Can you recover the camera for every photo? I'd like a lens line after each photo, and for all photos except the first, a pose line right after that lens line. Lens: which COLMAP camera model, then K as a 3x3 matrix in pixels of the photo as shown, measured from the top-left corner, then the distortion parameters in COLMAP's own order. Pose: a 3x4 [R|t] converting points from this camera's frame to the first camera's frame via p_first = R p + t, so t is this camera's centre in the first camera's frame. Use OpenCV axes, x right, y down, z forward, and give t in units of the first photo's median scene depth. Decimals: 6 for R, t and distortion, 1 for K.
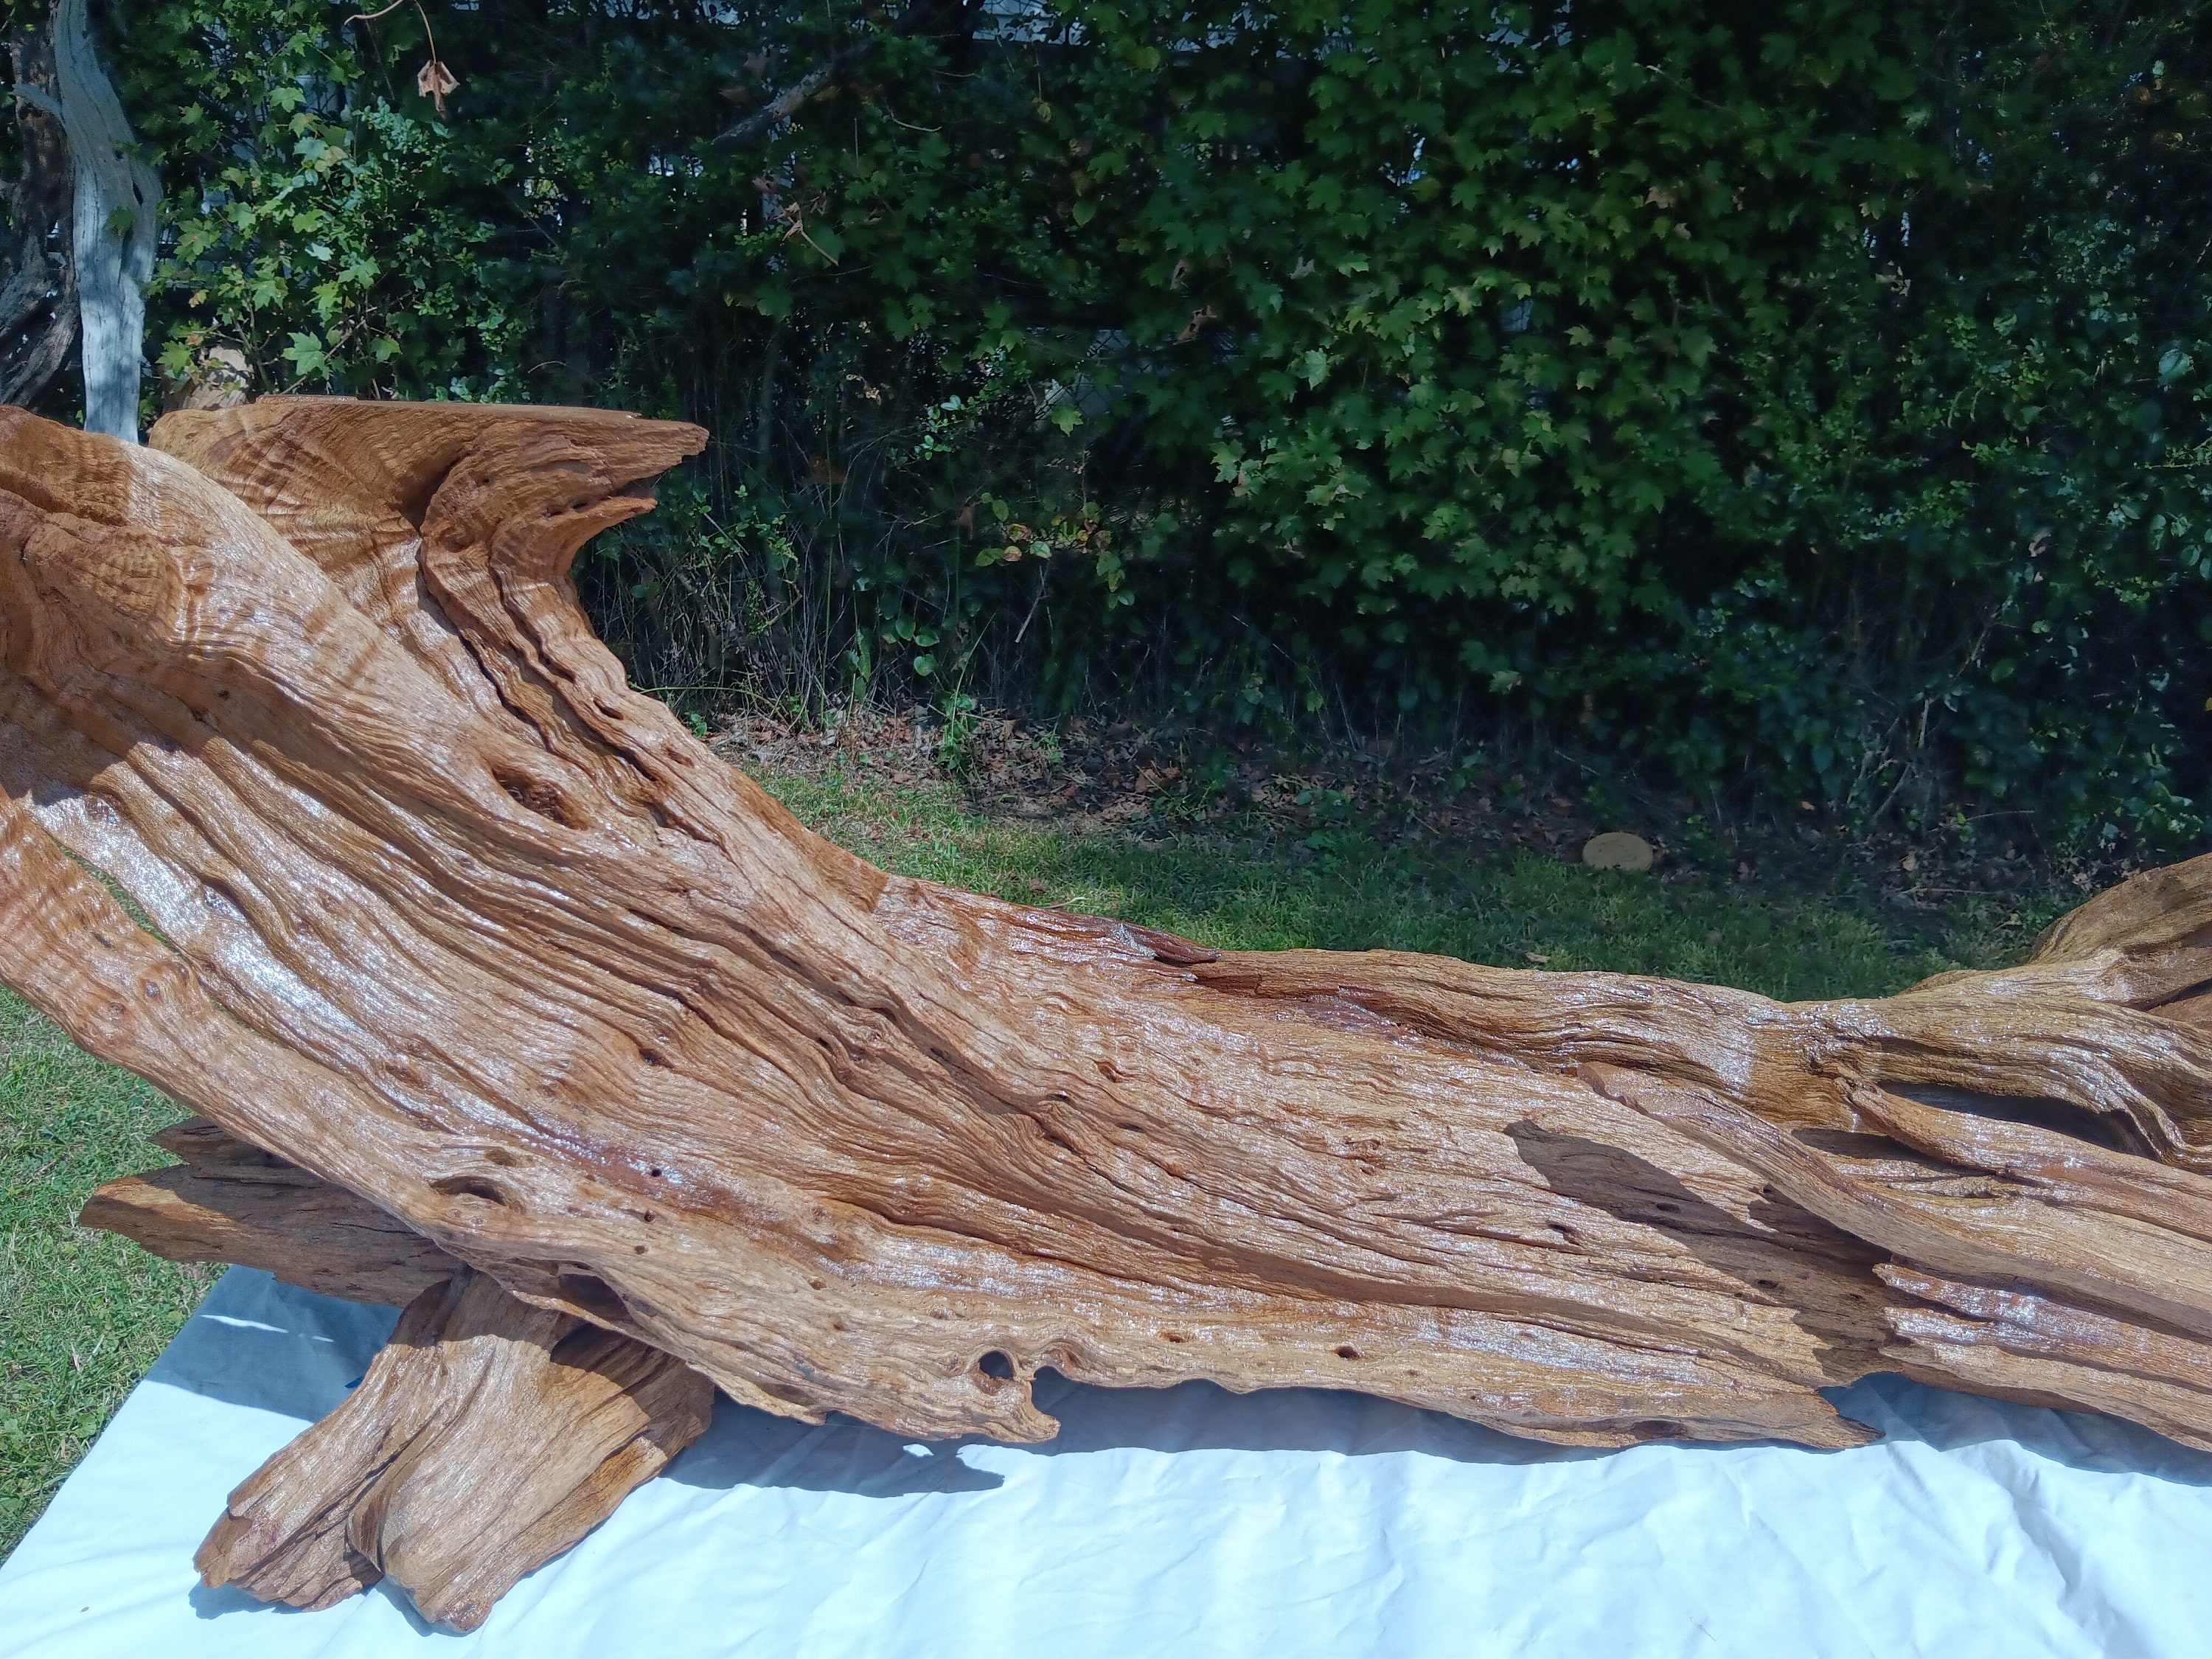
lens RADIAL K [[1702.6, 0, 1102.2], [0, 1702.6, 828.6], [0, 0, 1]] dist [0.060274, -0.133896]
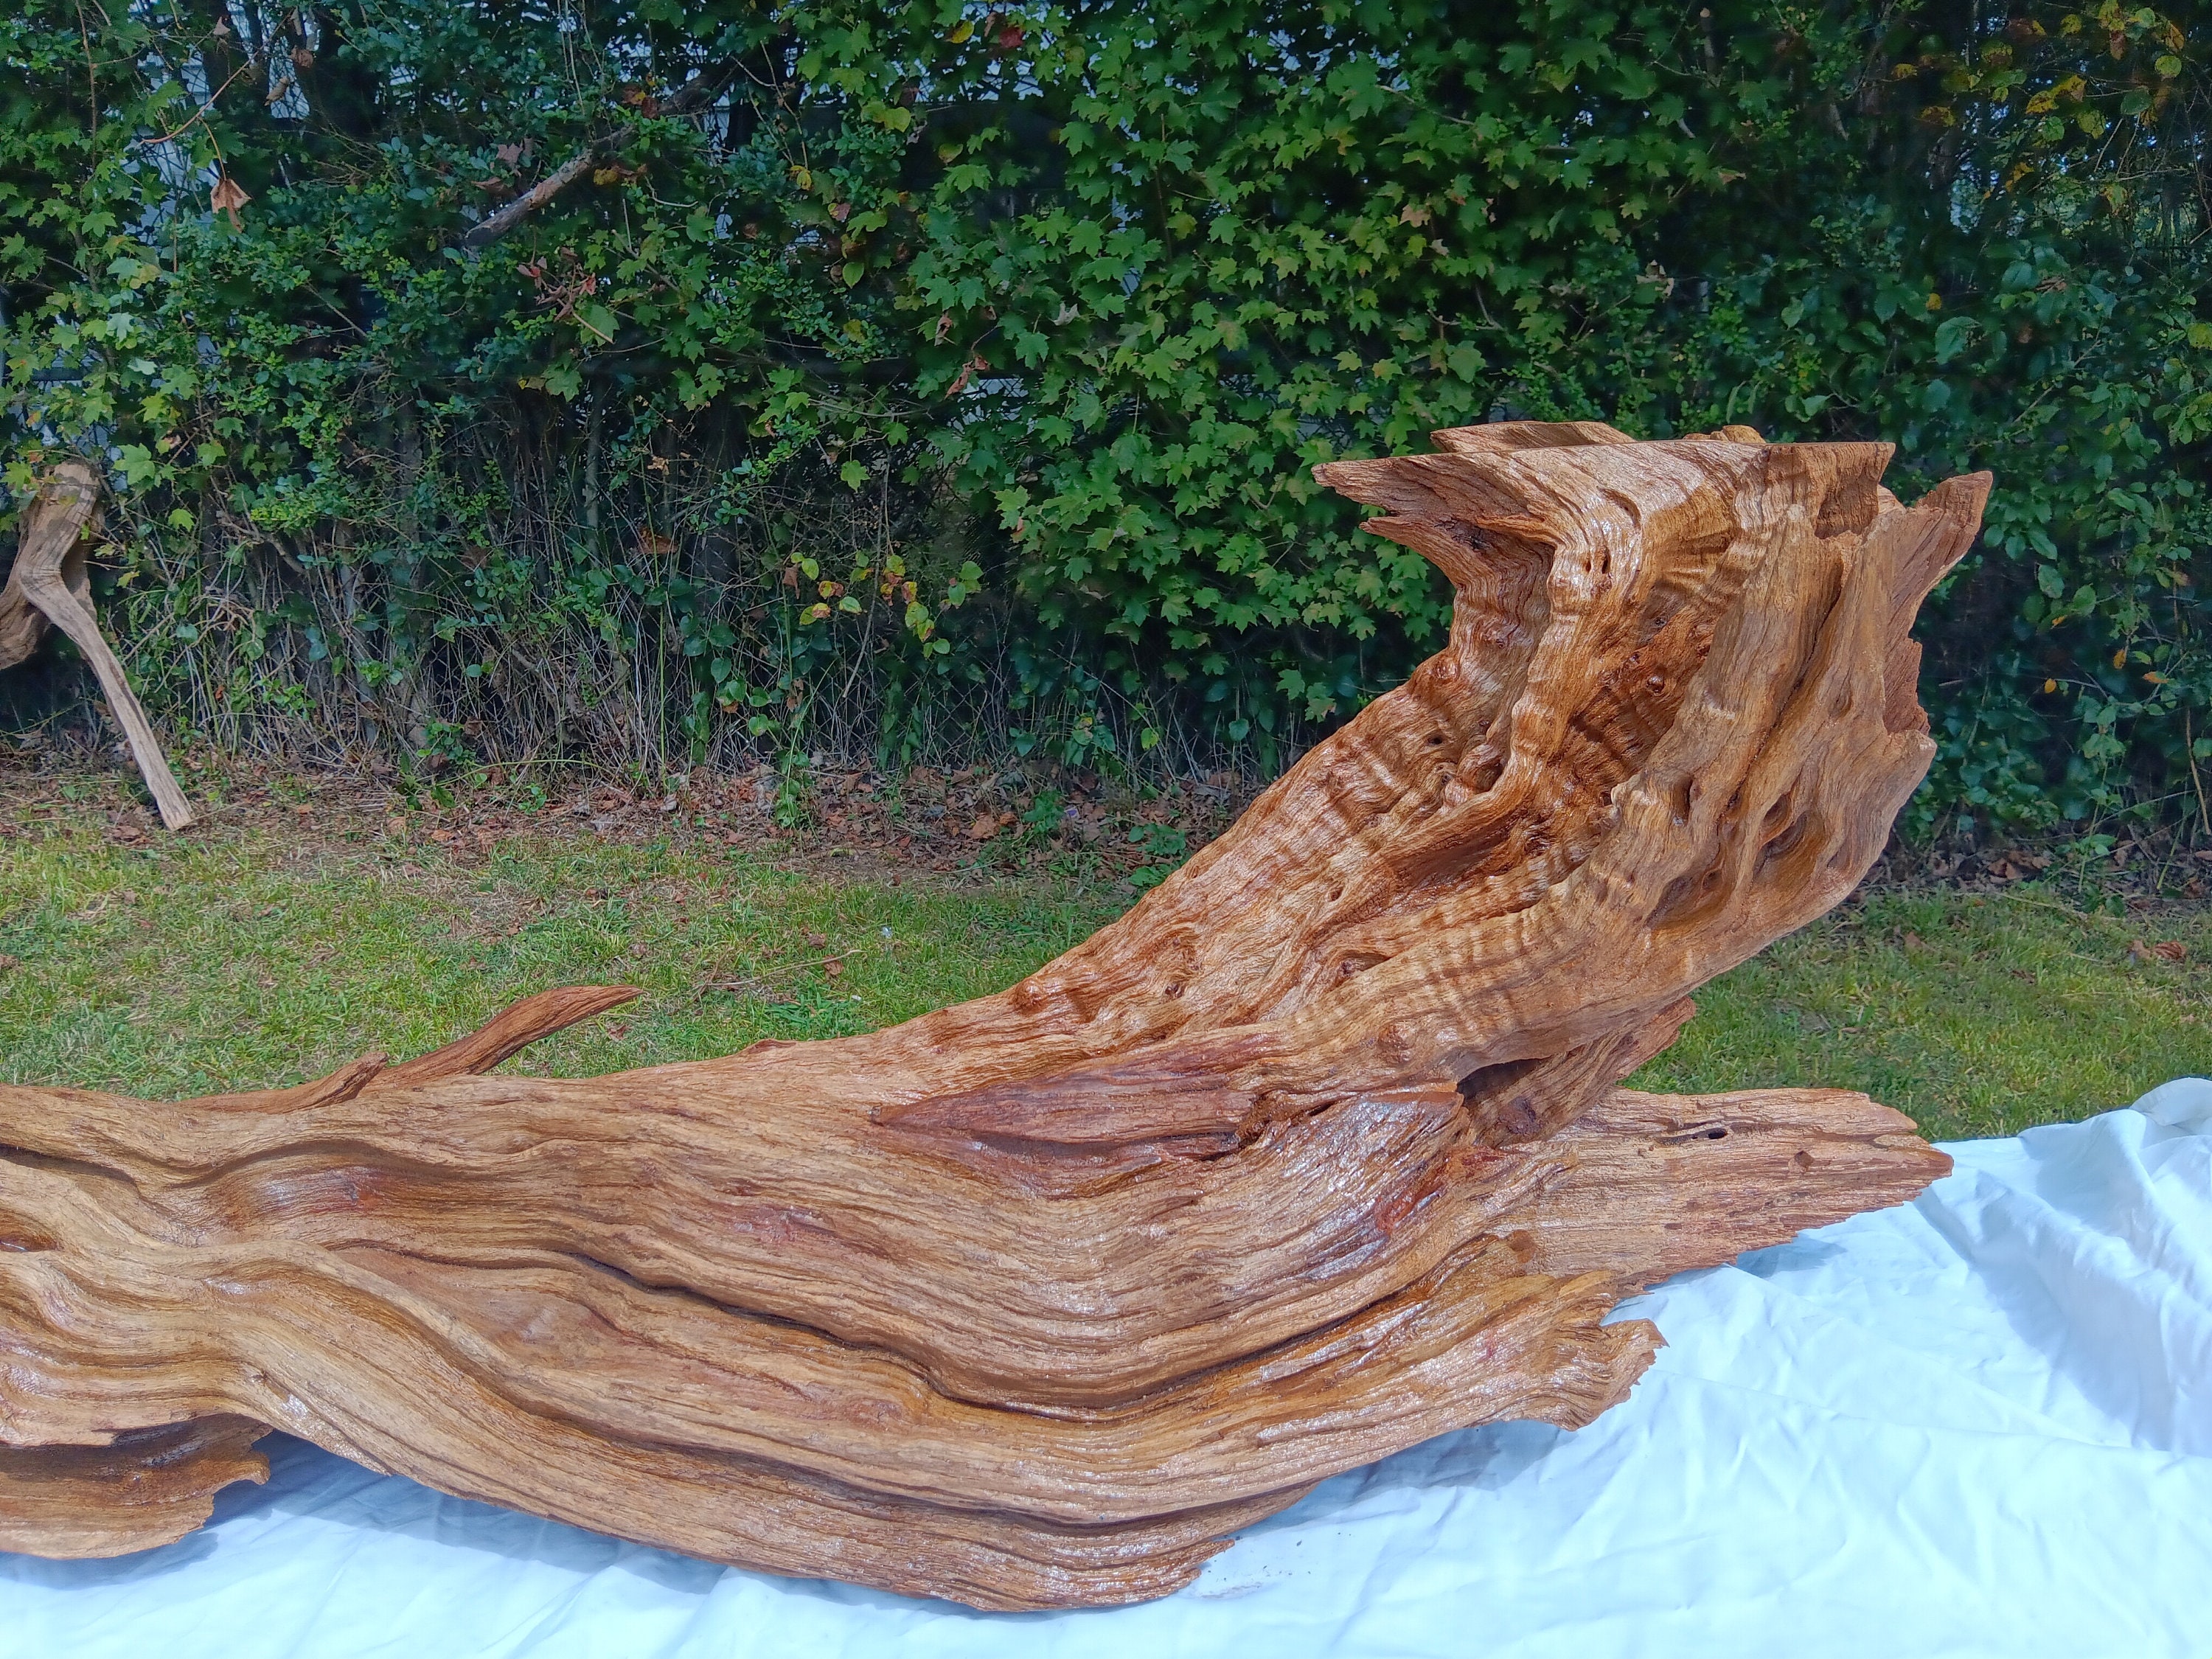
lens RADIAL K [[1702.6, 0, 1111.9], [0, 1702.6, 822.6], [0, 0, 1]] dist [0.060274, -0.133896]
pose [[0.997047, -0.057626, -0.050760, 0.177521], [0.056271, 0.998030, -0.027727, 0.001510], [0.052257, 0.024789, 0.998326, 0.004255]]
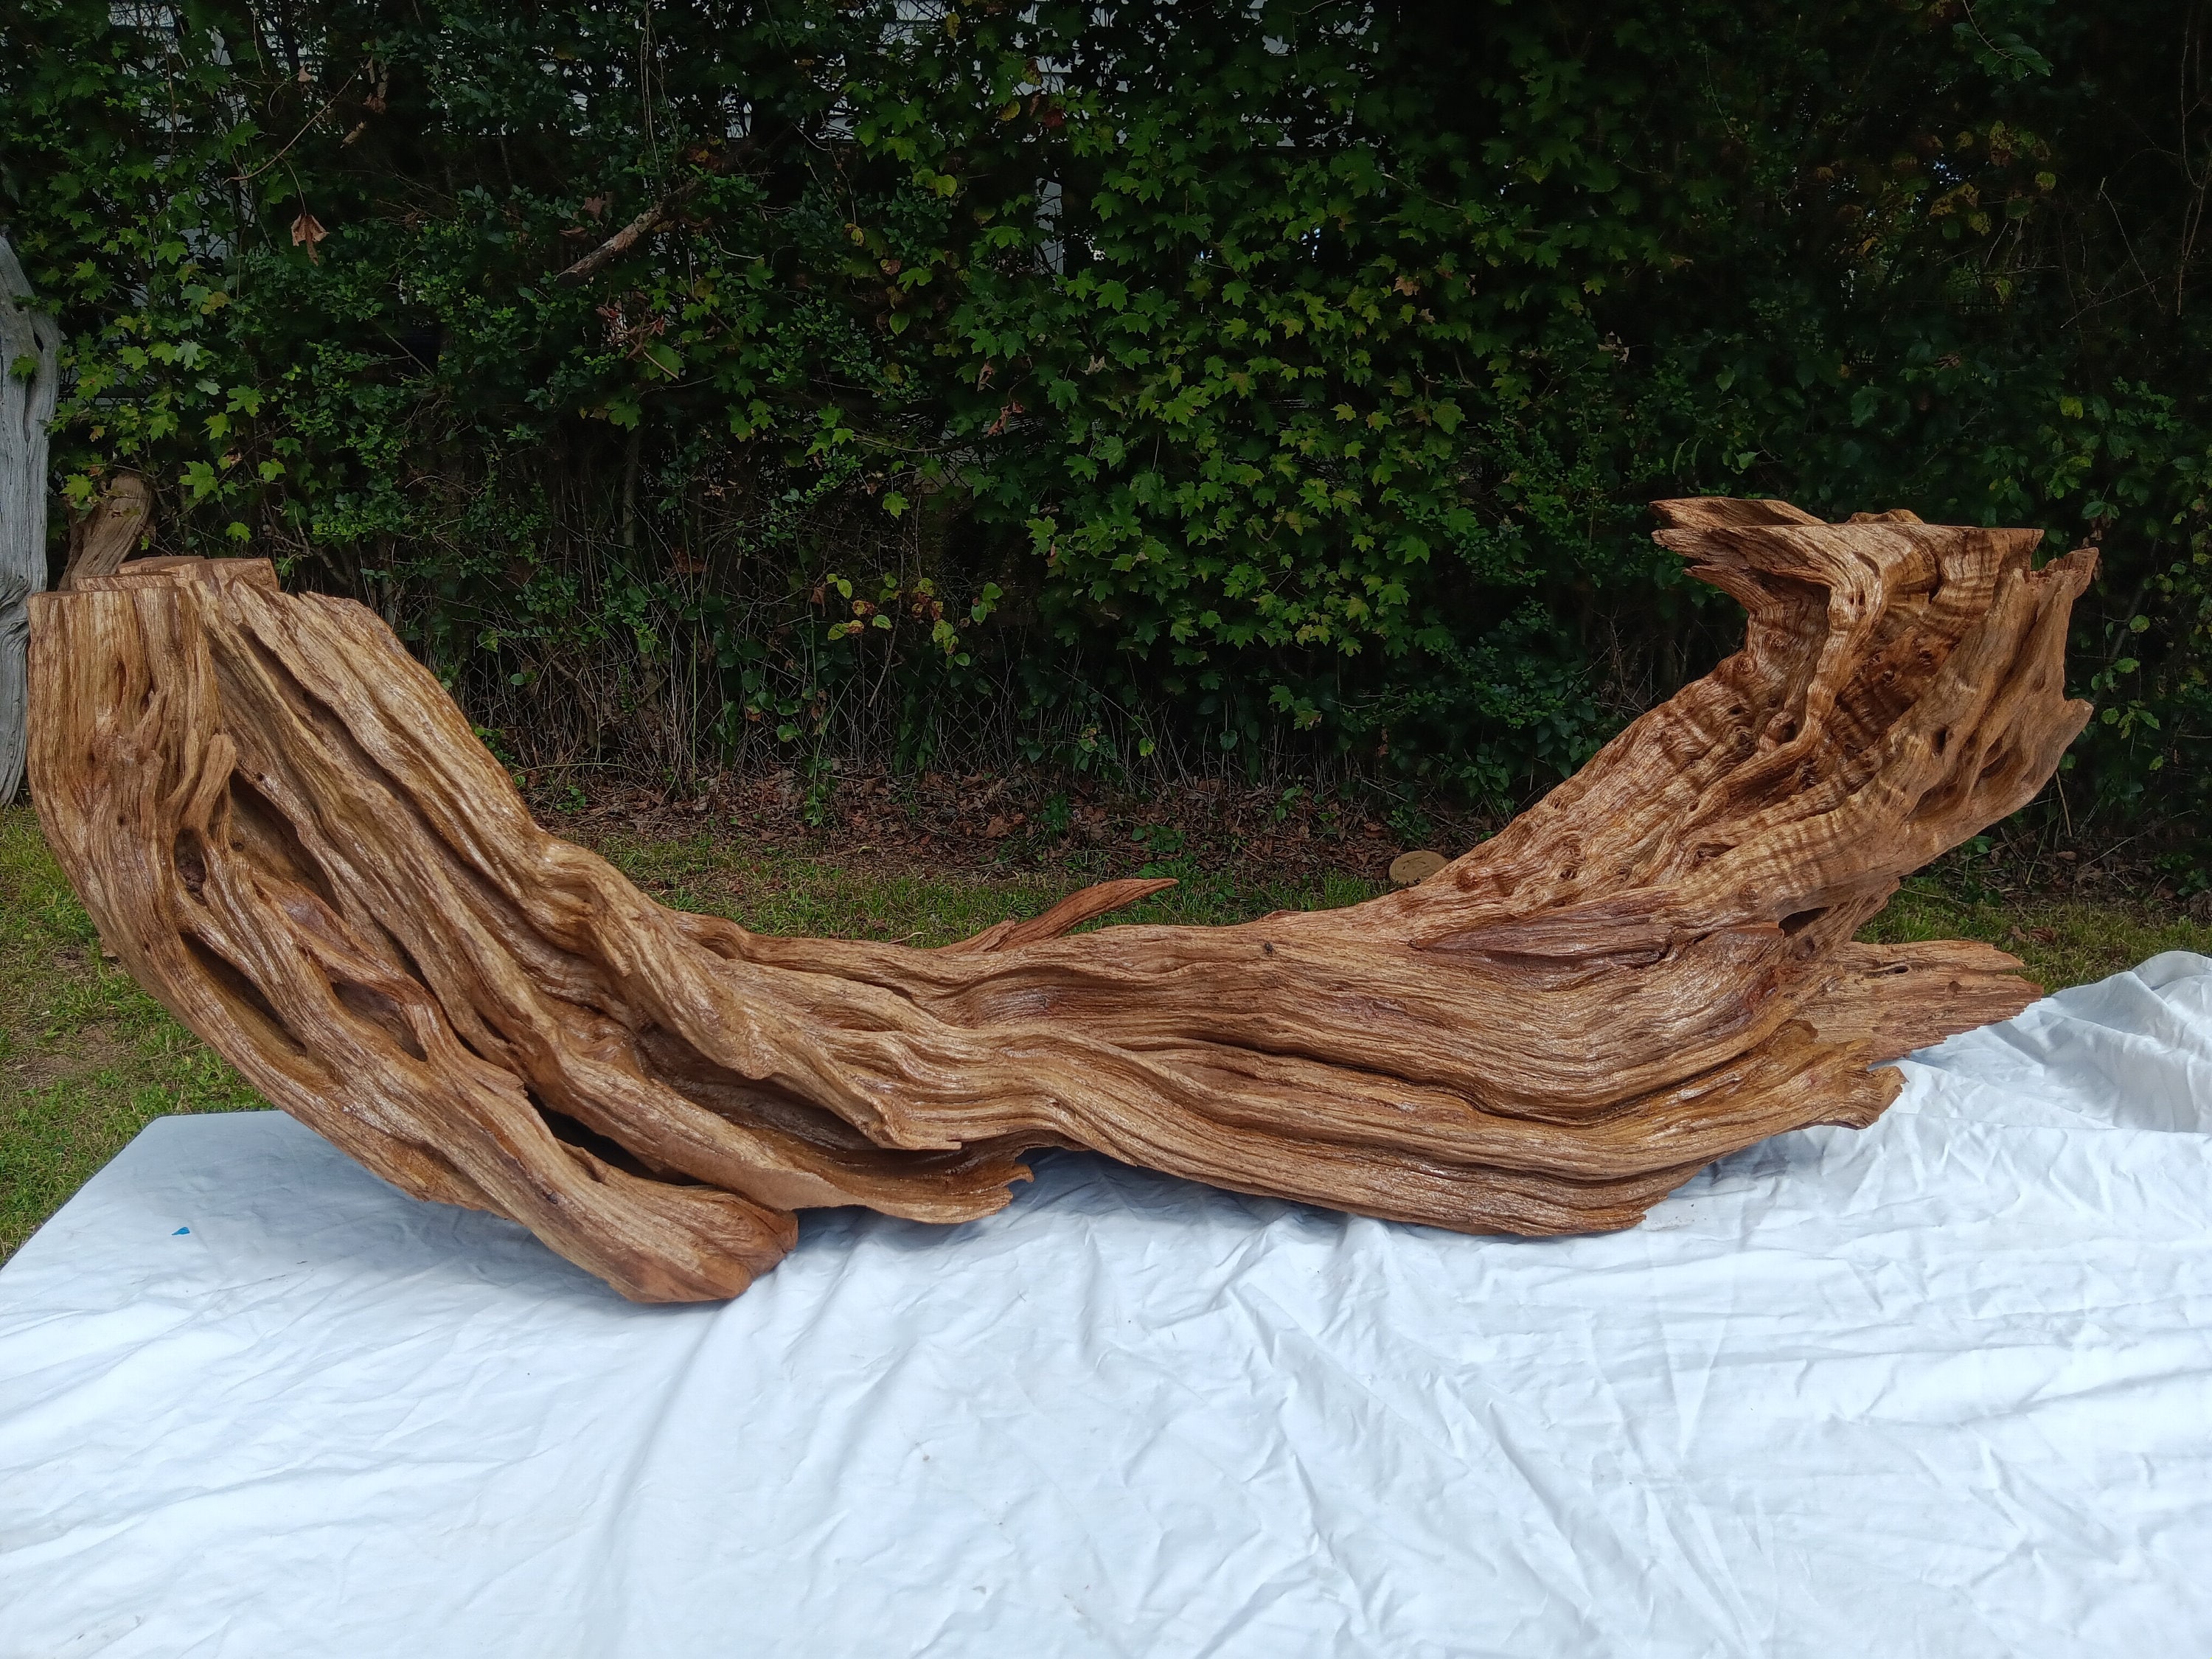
lens RADIAL K [[1702.6, 0, 1103.0], [0, 1702.6, 828.1], [0, 0, 1]] dist [0.060274, -0.133896]
pose [[0.998058, -0.054227, 0.030648, 0.071292], [0.055241, 0.997918, -0.033292, 0.014702], [-0.028779, 0.034921, 0.998976, -0.109828]]
